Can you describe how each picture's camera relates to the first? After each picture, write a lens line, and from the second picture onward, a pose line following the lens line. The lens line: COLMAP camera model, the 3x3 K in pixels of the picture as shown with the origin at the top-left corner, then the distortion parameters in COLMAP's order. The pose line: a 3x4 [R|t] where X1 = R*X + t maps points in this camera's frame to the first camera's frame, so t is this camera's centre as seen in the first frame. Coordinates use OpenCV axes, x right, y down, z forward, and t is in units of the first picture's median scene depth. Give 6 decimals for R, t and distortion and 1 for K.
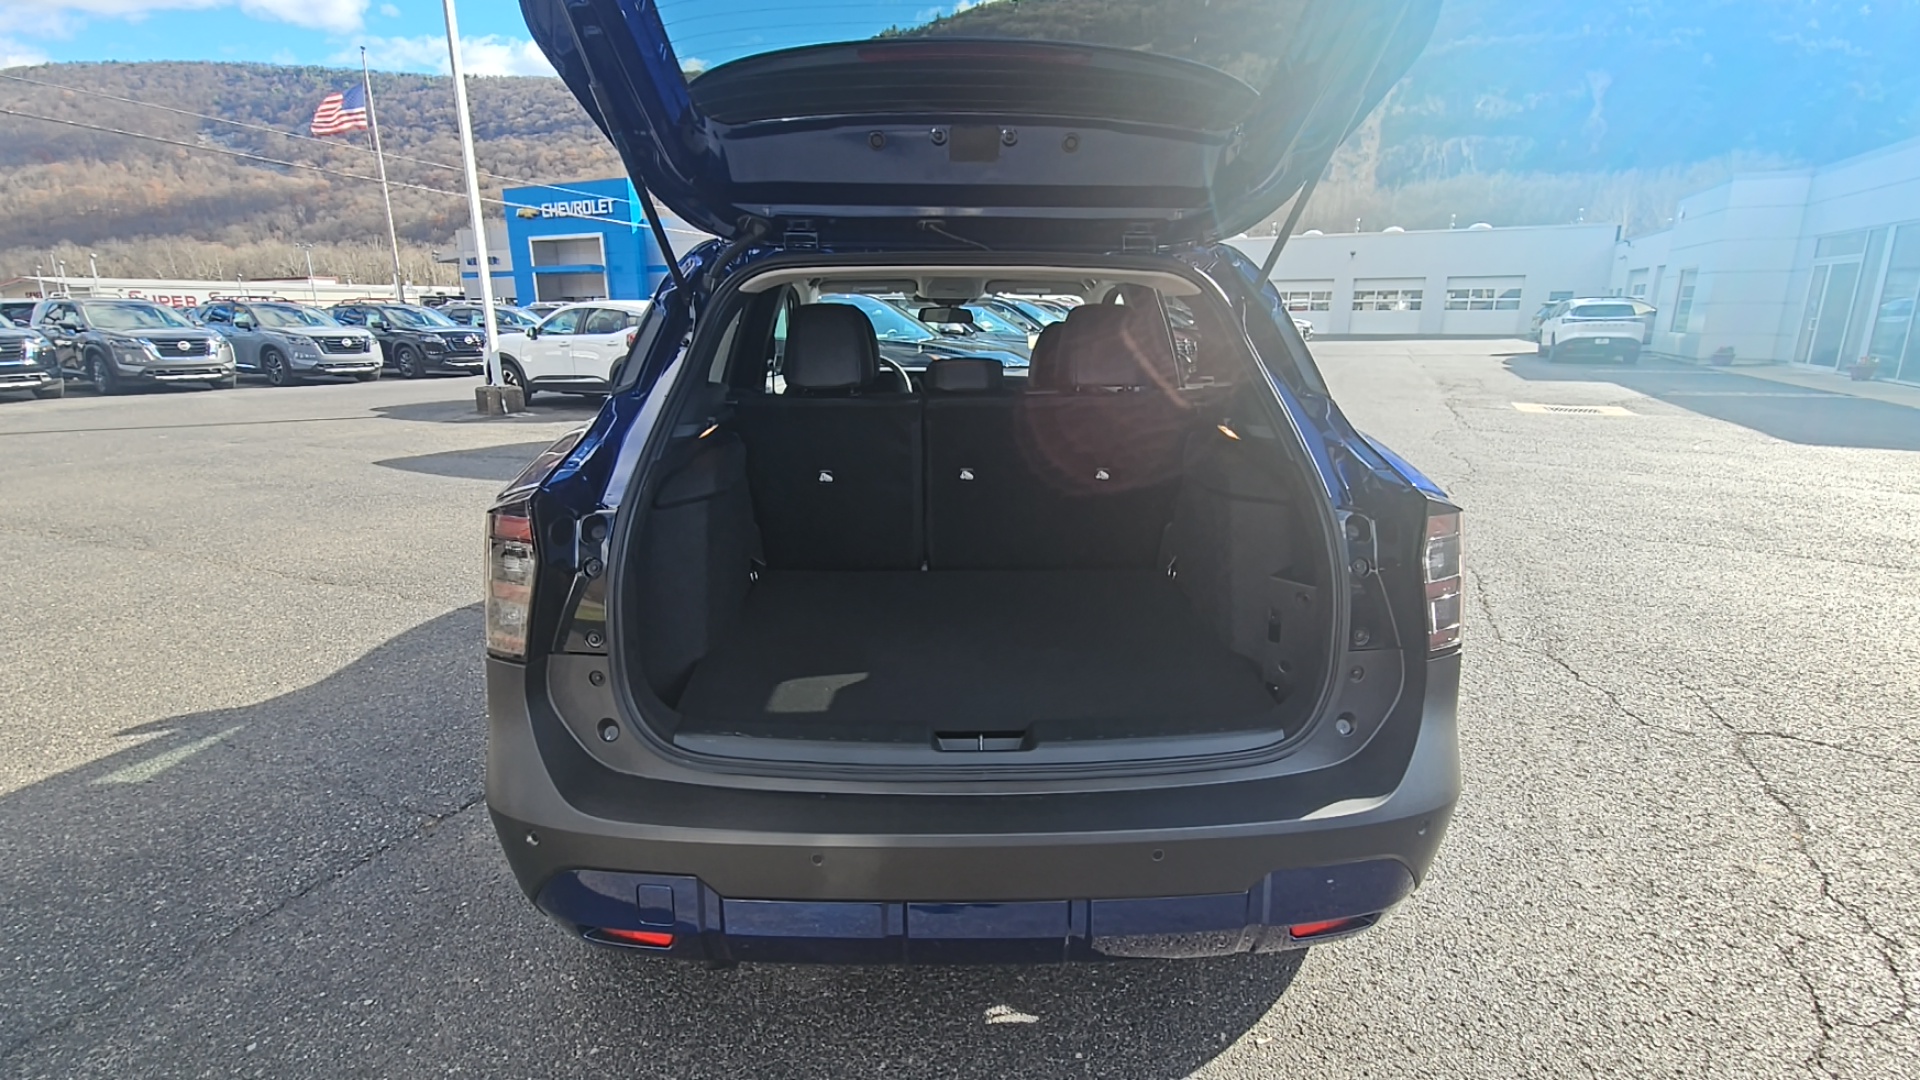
lens RADIAL K [[858.6, 0, 957.1], [0, 858.6, 535.5], [0, 0, 1]] dist [0.014617, -0.009329]
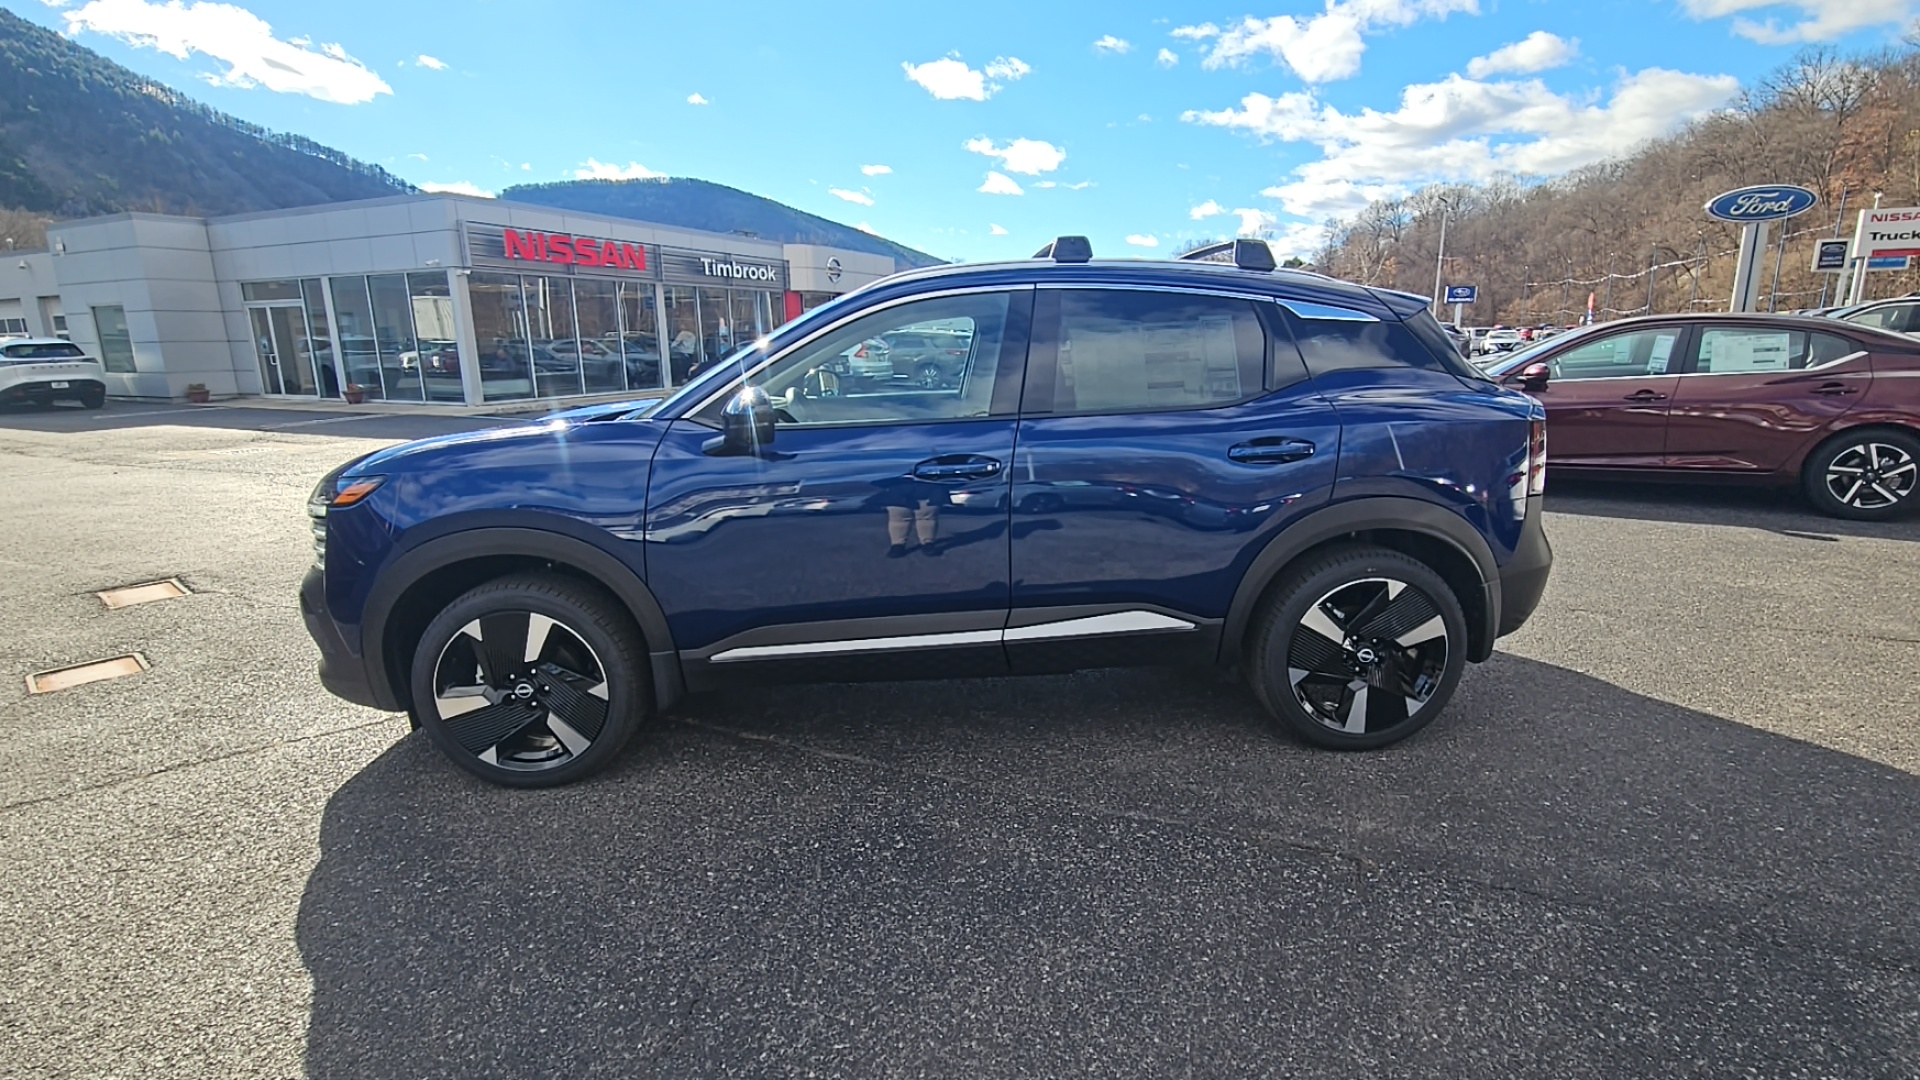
lens RADIAL K [[858.6, 0, 957.1], [0, 858.6, 535.5], [0, 0, 1]] dist [0.014617, -0.009329]
pose [[-0.018329, -0.220940, 0.975115, -0.268132], [0.264164, 0.939553, 0.217848, -0.061145], [-0.964304, 0.261583, 0.041144, 0.242142]]
